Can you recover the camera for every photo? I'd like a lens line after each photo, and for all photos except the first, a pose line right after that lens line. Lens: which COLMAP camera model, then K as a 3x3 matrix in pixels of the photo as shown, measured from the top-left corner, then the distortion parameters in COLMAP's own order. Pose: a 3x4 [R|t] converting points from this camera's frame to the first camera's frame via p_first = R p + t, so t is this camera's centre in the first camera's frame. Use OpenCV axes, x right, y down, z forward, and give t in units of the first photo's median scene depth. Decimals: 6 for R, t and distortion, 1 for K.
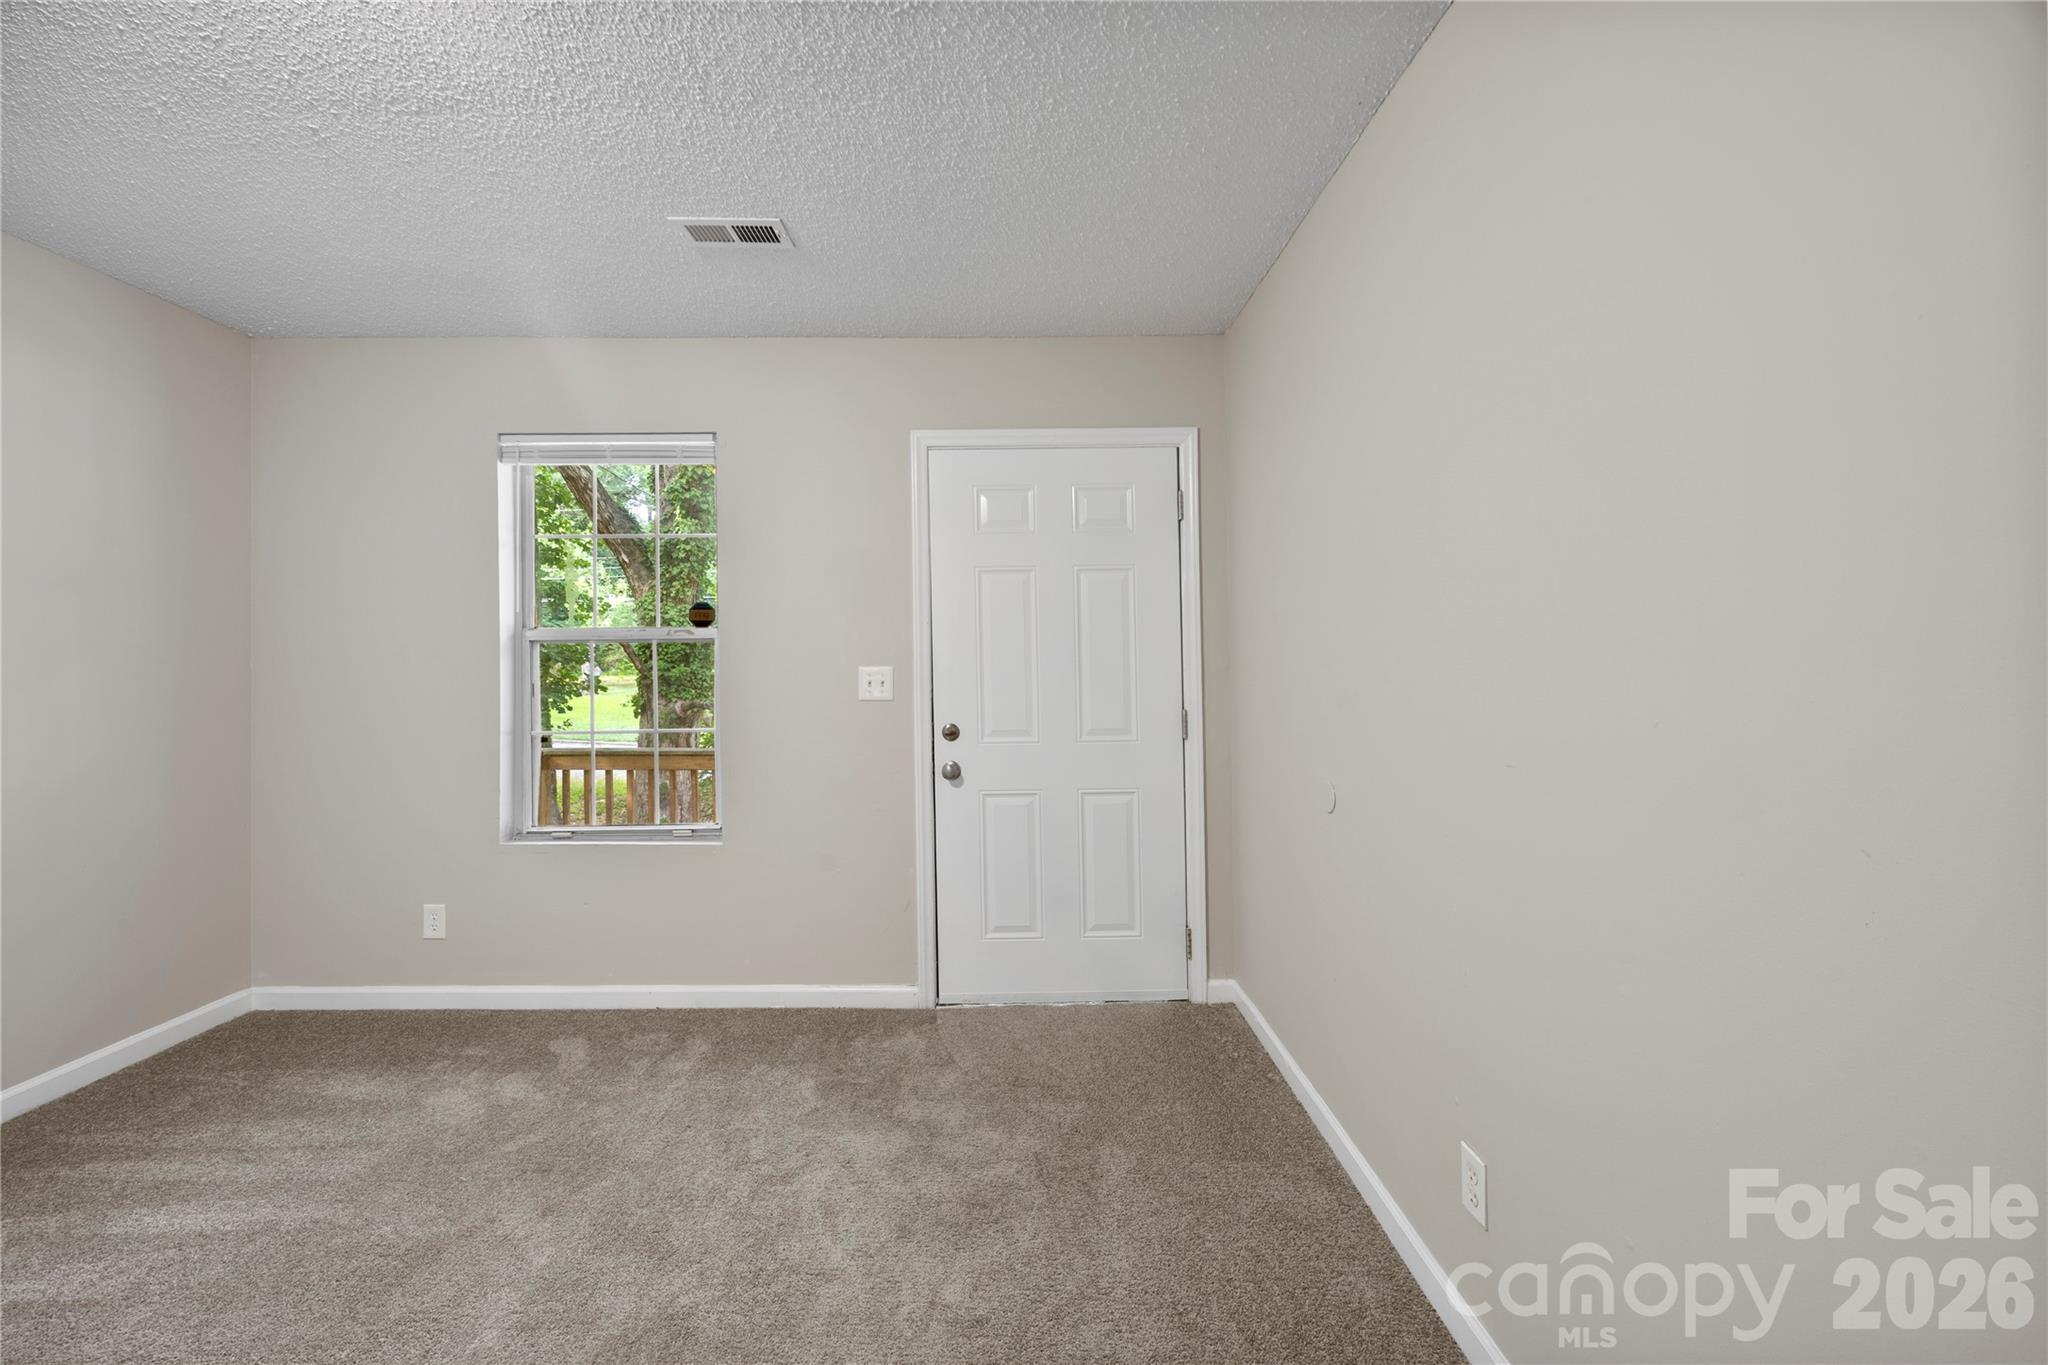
lens RADIAL K [[793.1, 0, 1013.8], [0, 793.1, 666.2], [0, 0, 1]] dist [-0.003336, 0.000321]
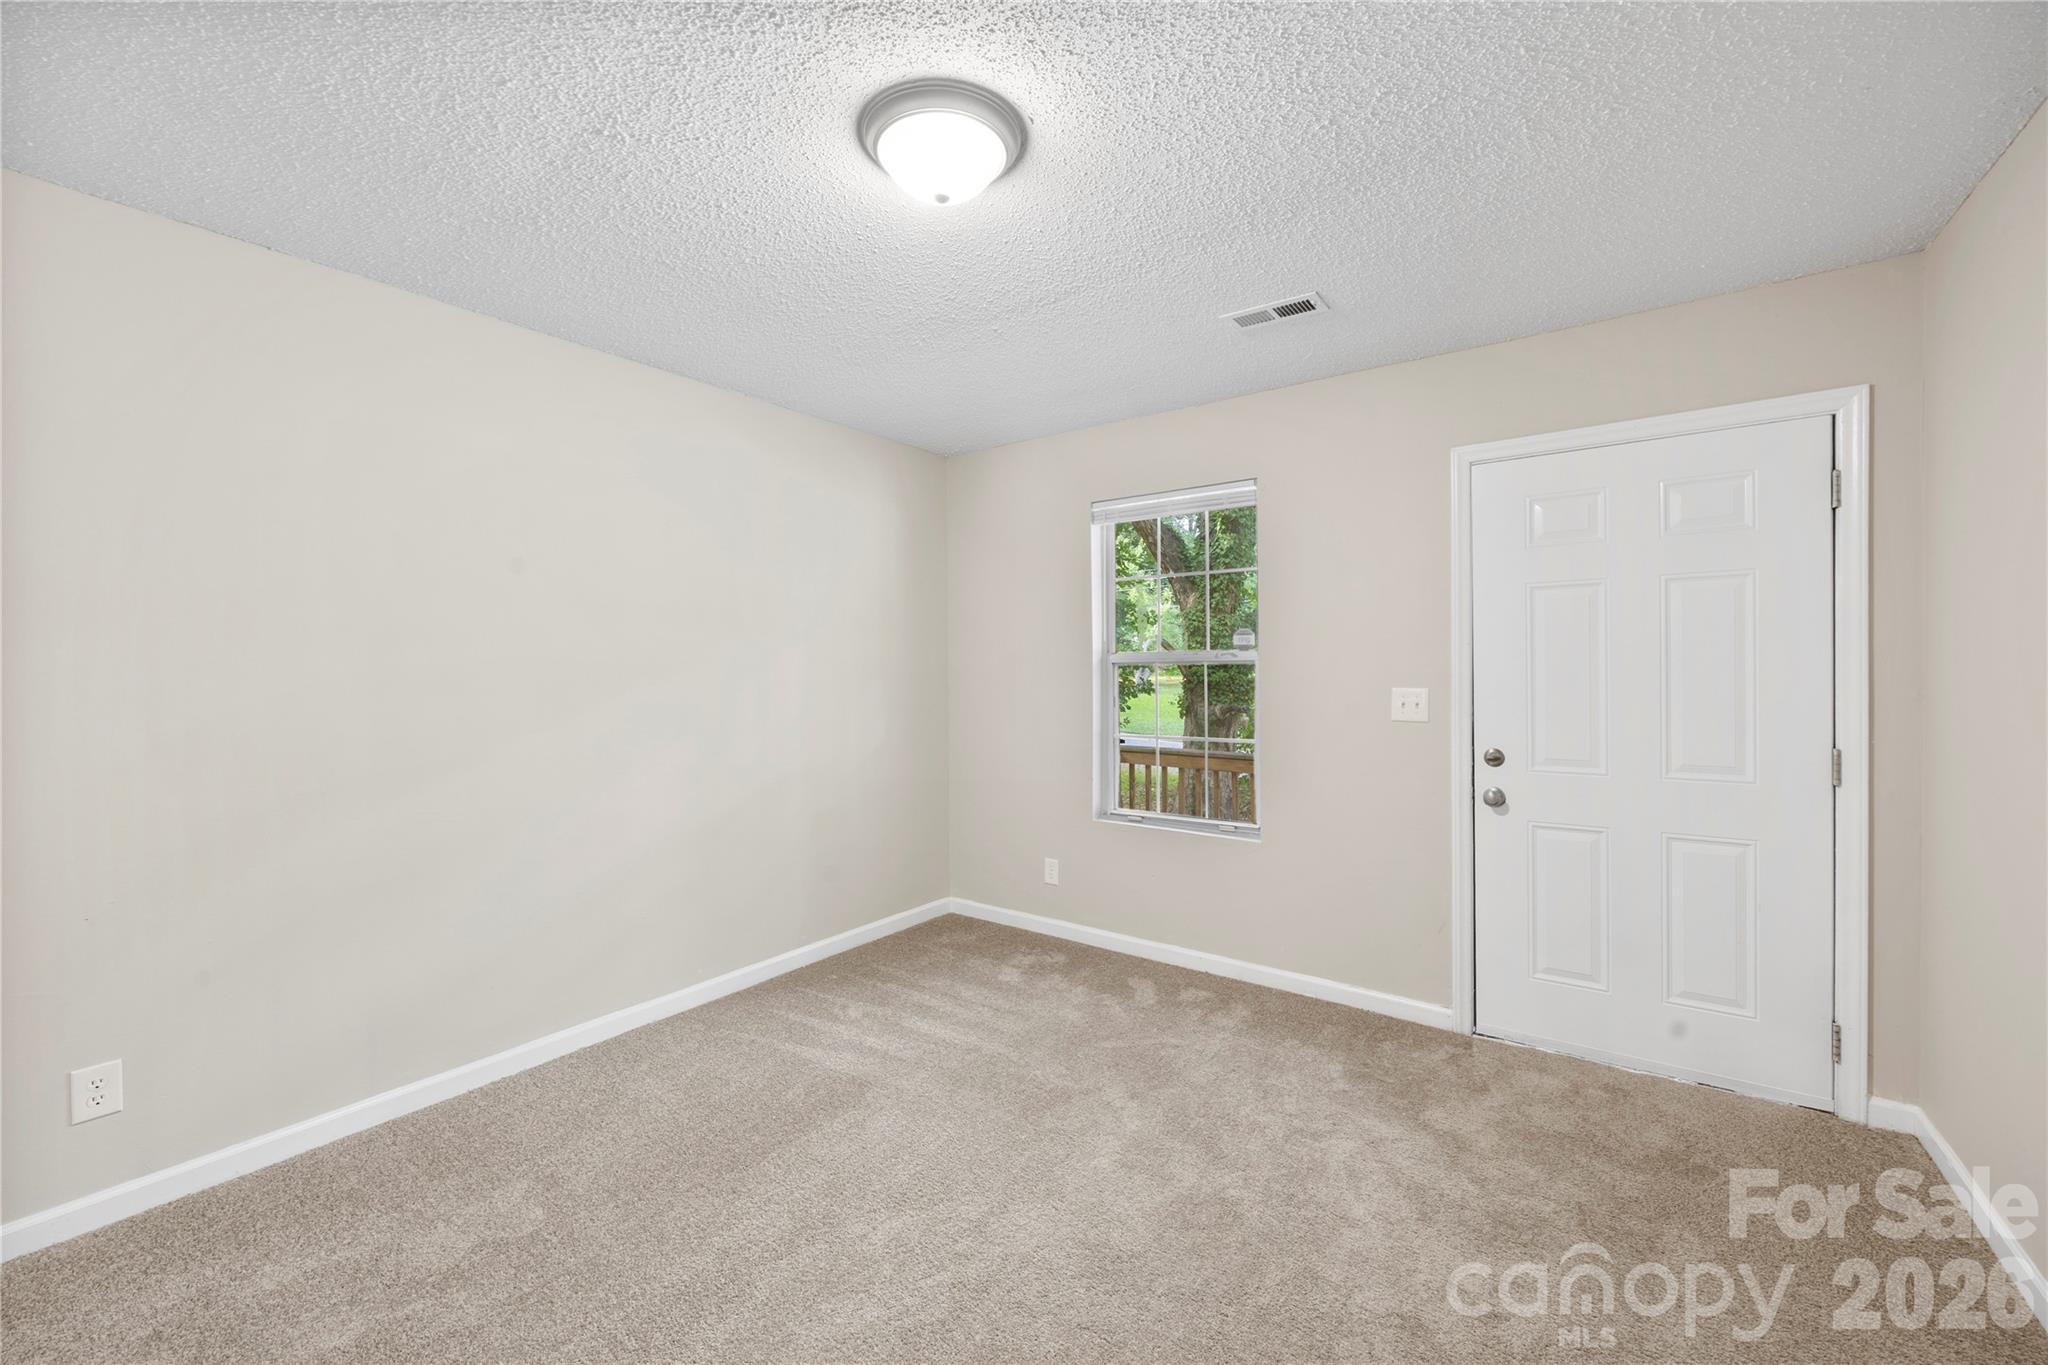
lens RADIAL K [[793.1, 0, 1019.6], [0, 793.1, 685.8], [0, 0, 1]] dist [-0.003336, 0.000321]
pose [[0.800083, 0.012558, -0.599757, 0.036488], [0.001563, 0.999734, 0.023017, -0.027887], [0.599887, -0.019353, 0.799851, -0.118870]]
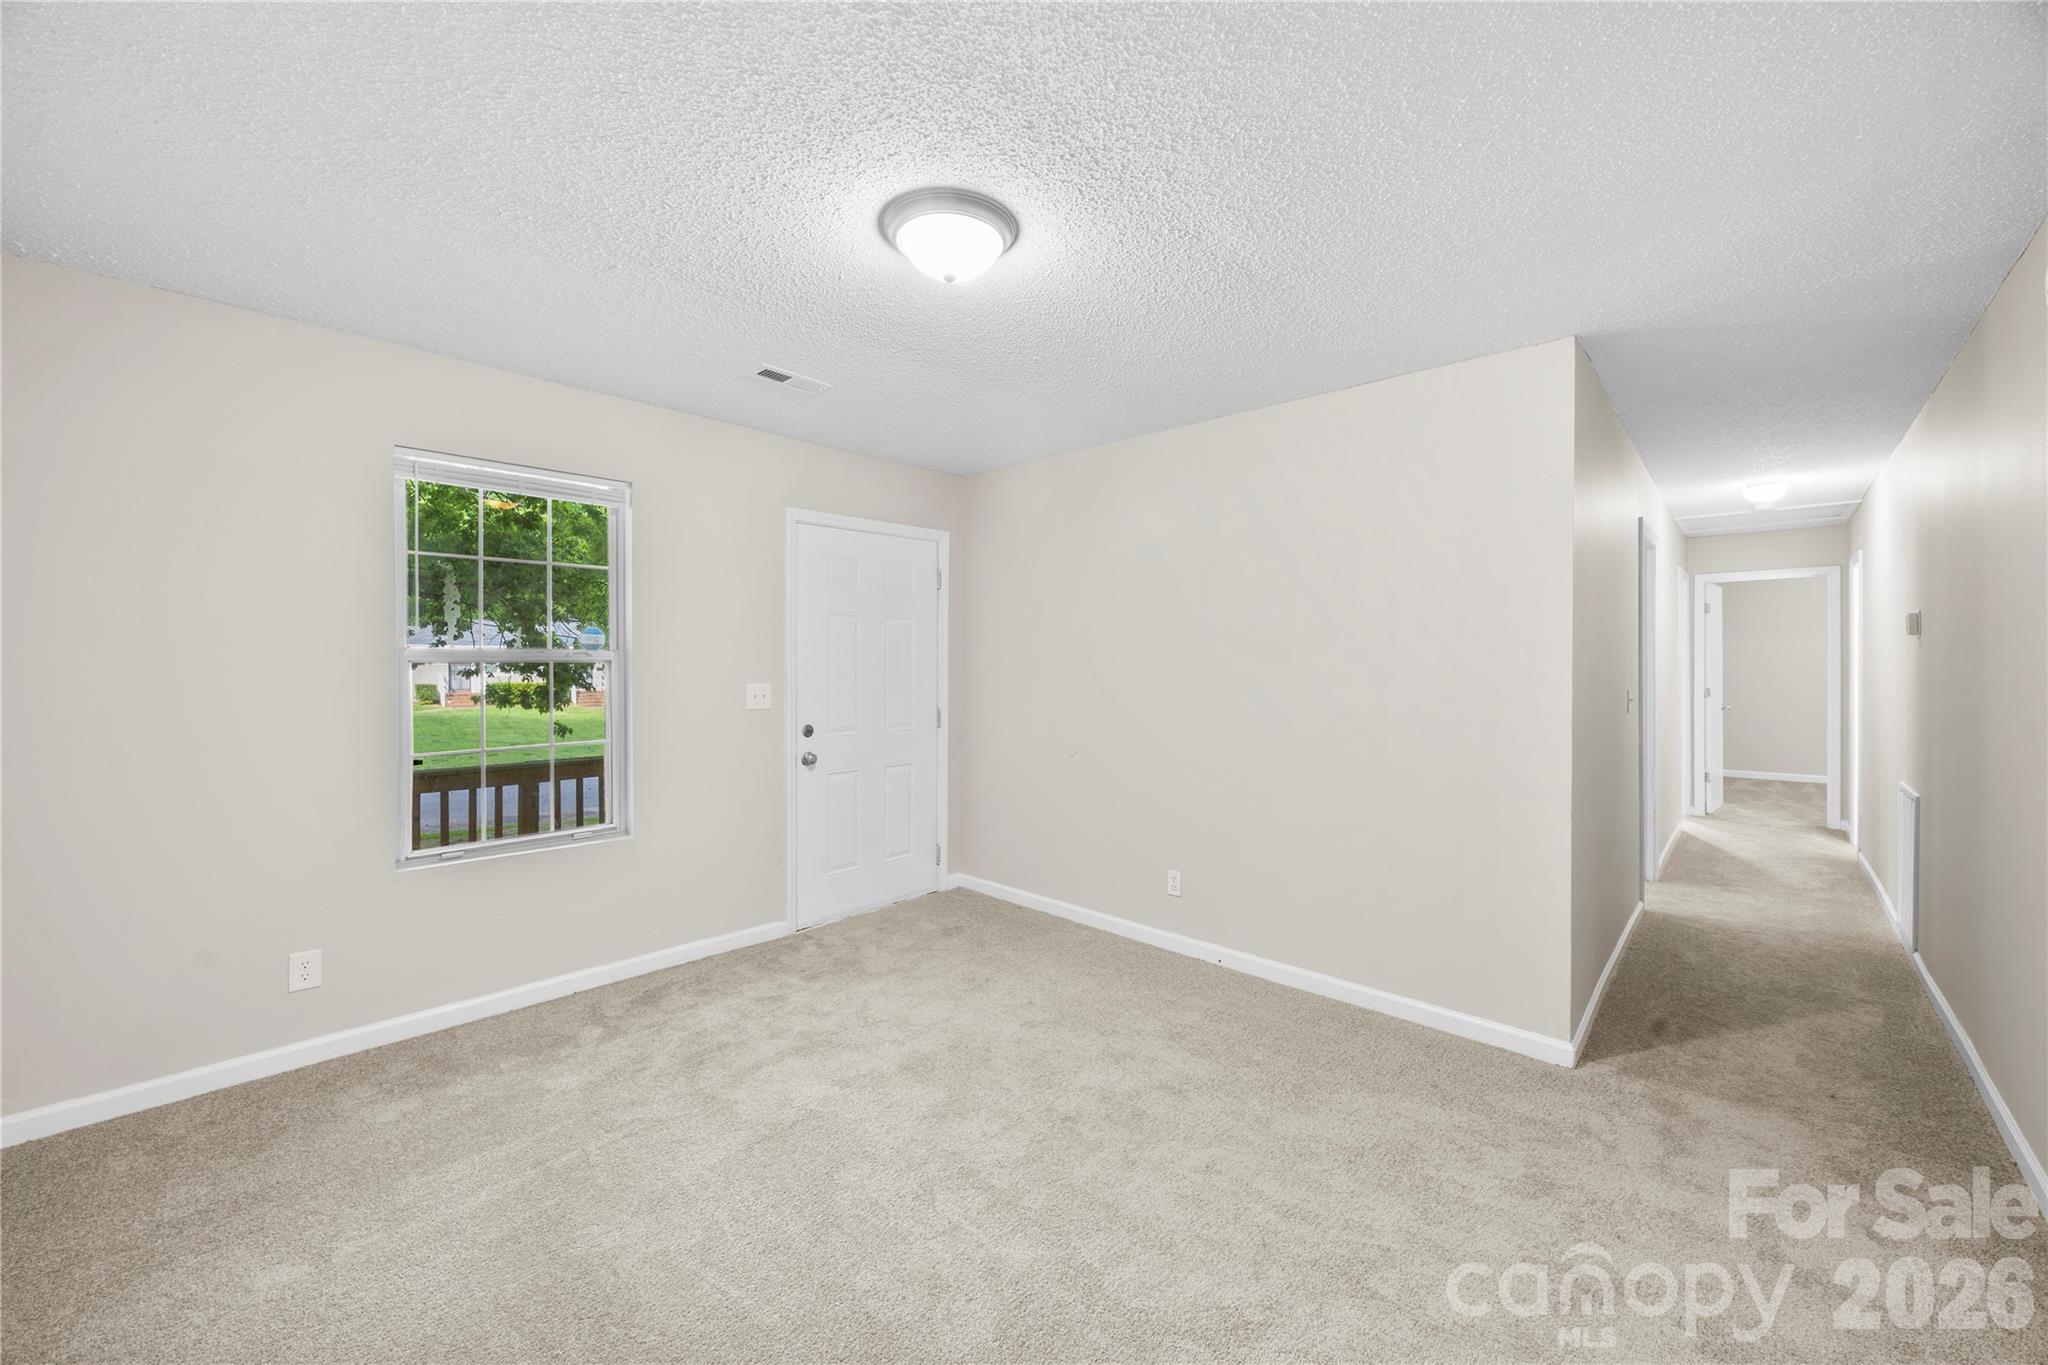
lens RADIAL K [[793.1, 0, 1016.9], [0, 793.1, 674.1], [0, 0, 1]] dist [-0.003336, 0.000321]
pose [[0.700651, -0.006735, 0.713472, -0.825880], [-0.004940, 0.999886, 0.014289, -0.037051], [-0.713487, -0.013536, 0.700538, -0.225684]]
